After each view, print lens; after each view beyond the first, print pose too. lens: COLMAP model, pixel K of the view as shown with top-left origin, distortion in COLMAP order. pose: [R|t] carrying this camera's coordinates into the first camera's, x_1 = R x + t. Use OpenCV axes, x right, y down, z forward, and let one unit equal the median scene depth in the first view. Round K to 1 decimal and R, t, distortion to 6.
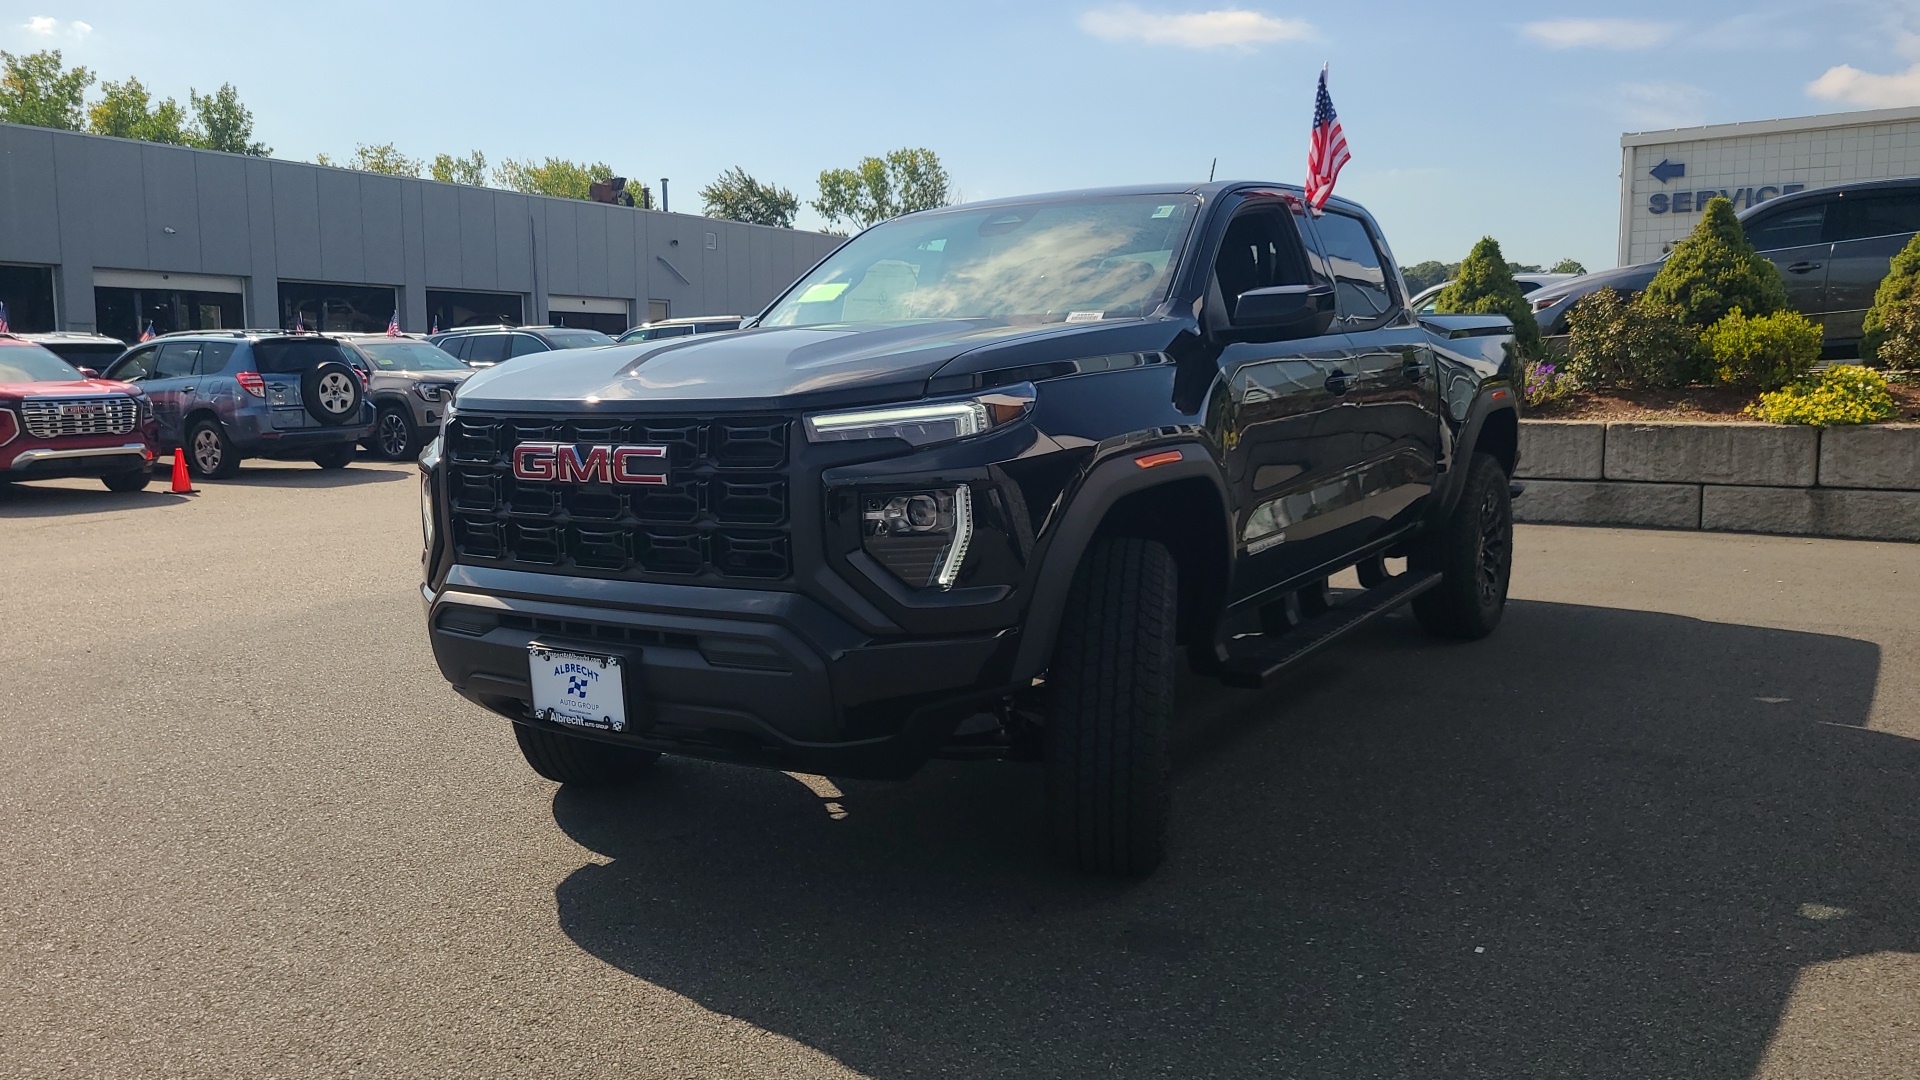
lens RADIAL K [[1444.5, 0, 949.9], [0, 1444.5, 545.0], [0, 0, 1]] dist [0.045319, -0.021571]
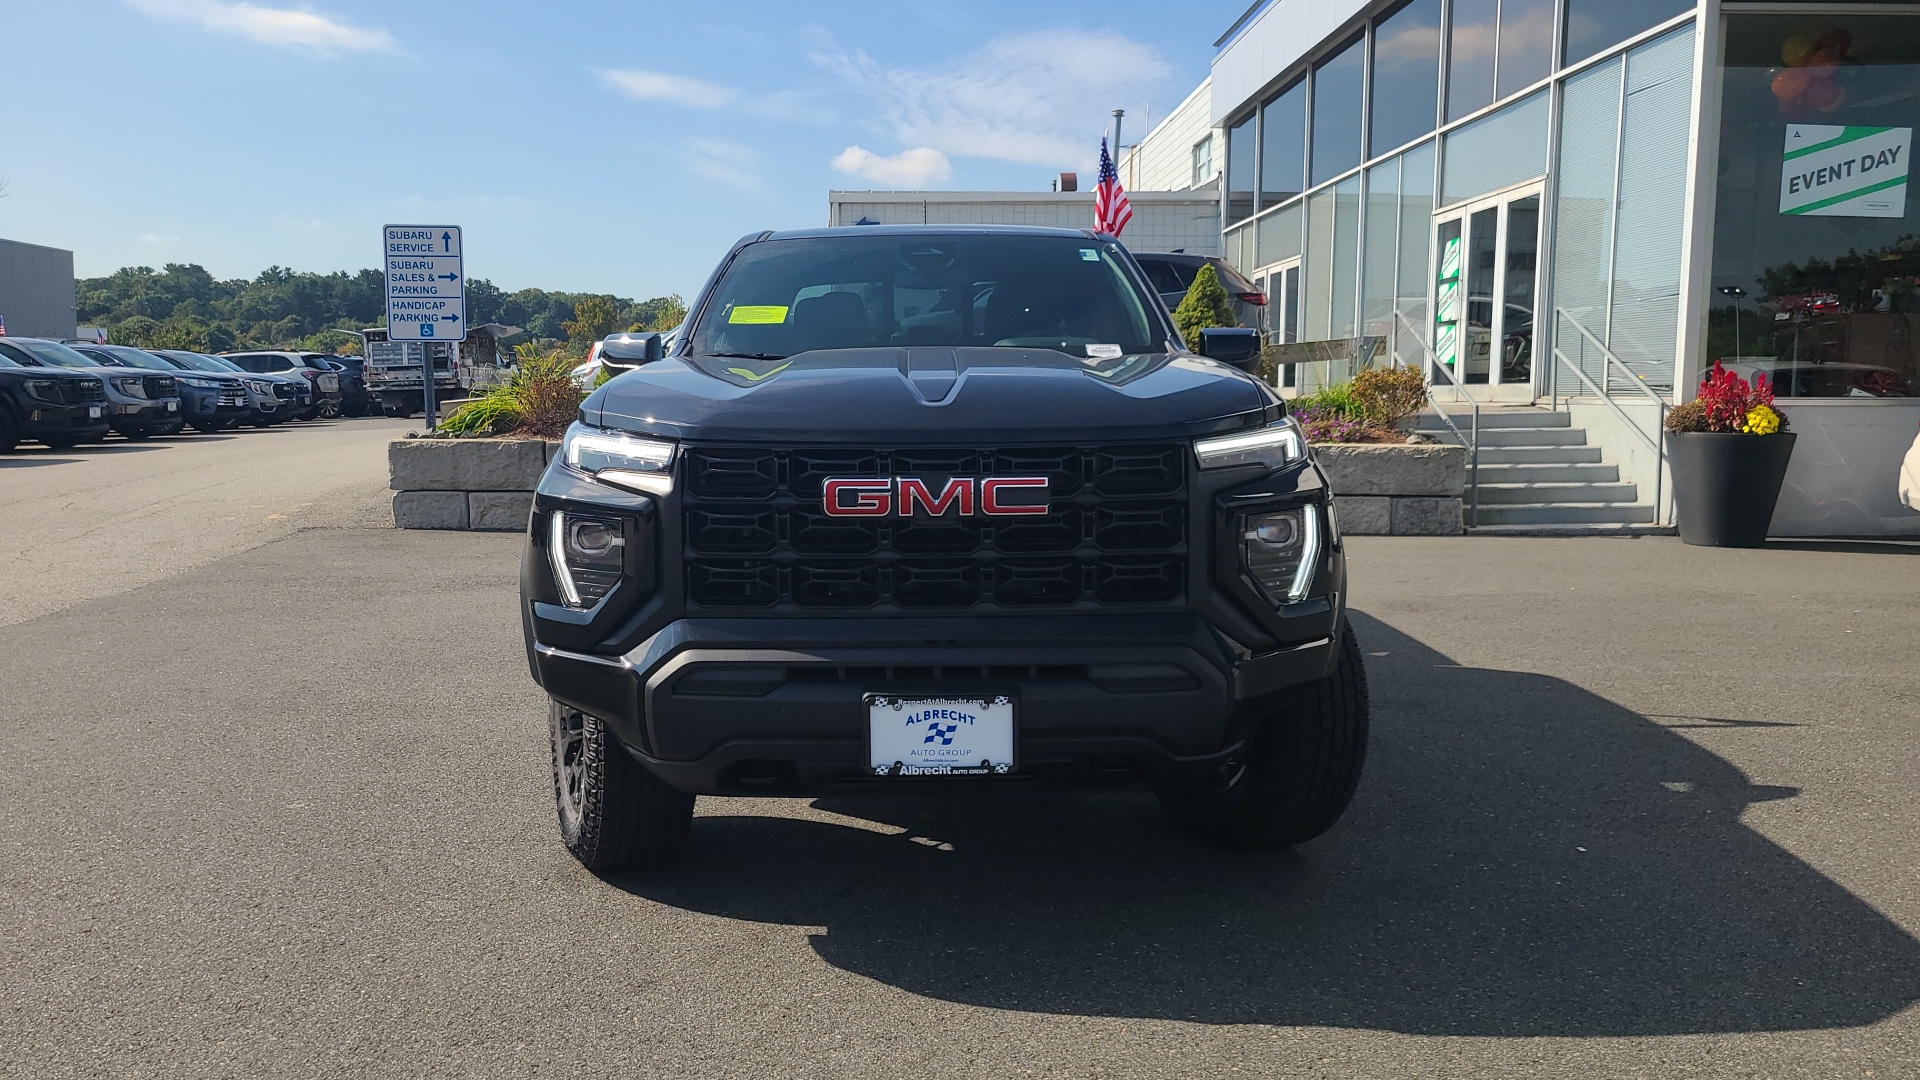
lens RADIAL K [[1444.5, 0, 932.2], [0, 1444.5, 556.1], [0, 0, 1]] dist [0.045319, -0.021571]
pose [[0.830341, -0.052614, 0.554766, -0.765505], [0.058044, 0.998284, 0.007800, -0.024605], [-0.554225, 0.025724, 0.831970, 0.217160]]
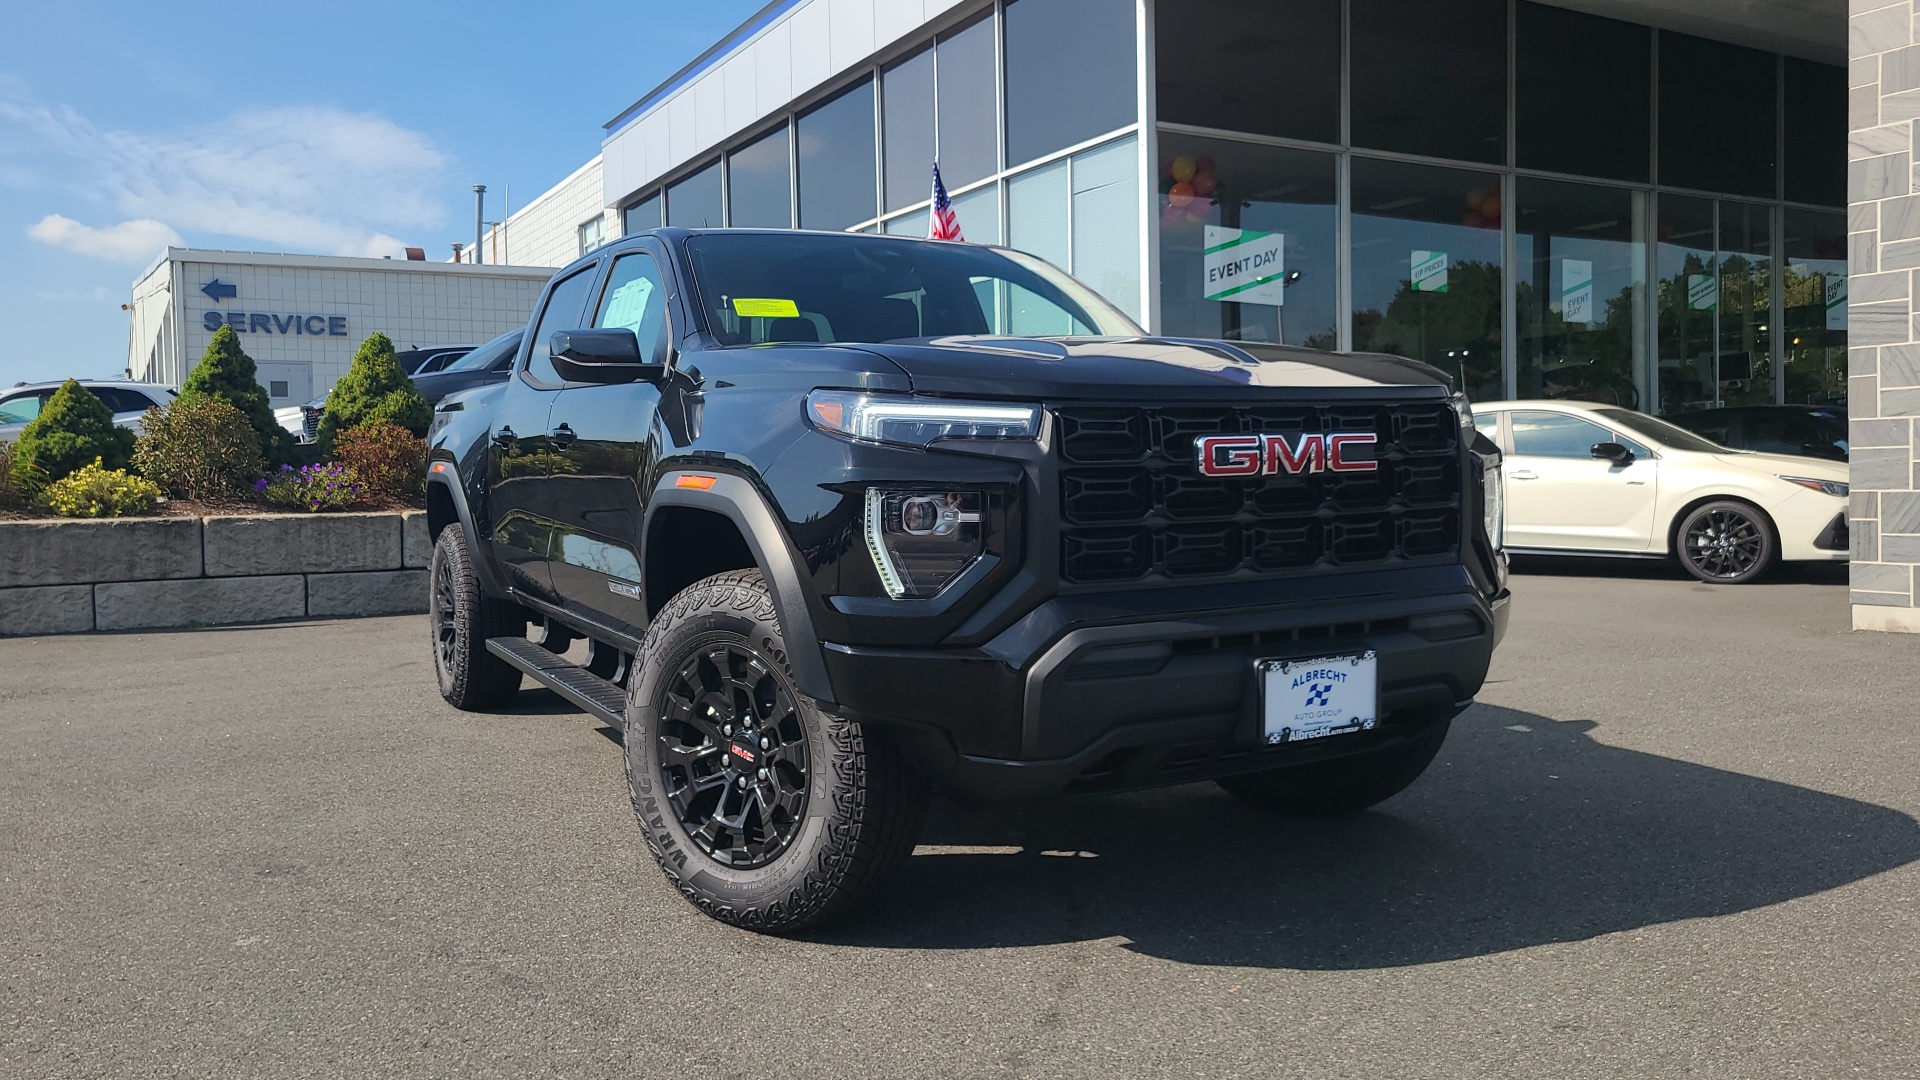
lens RADIAL K [[1444.5, 0, 943.8], [0, 1444.5, 542.0], [0, 0, 1]] dist [0.045319, -0.021571]
pose [[0.475172, -0.041850, 0.878897, -1.157469], [0.124516, 0.992014, -0.020083, -0.009236], [-0.871038, 0.118980, 0.476589, 0.748160]]
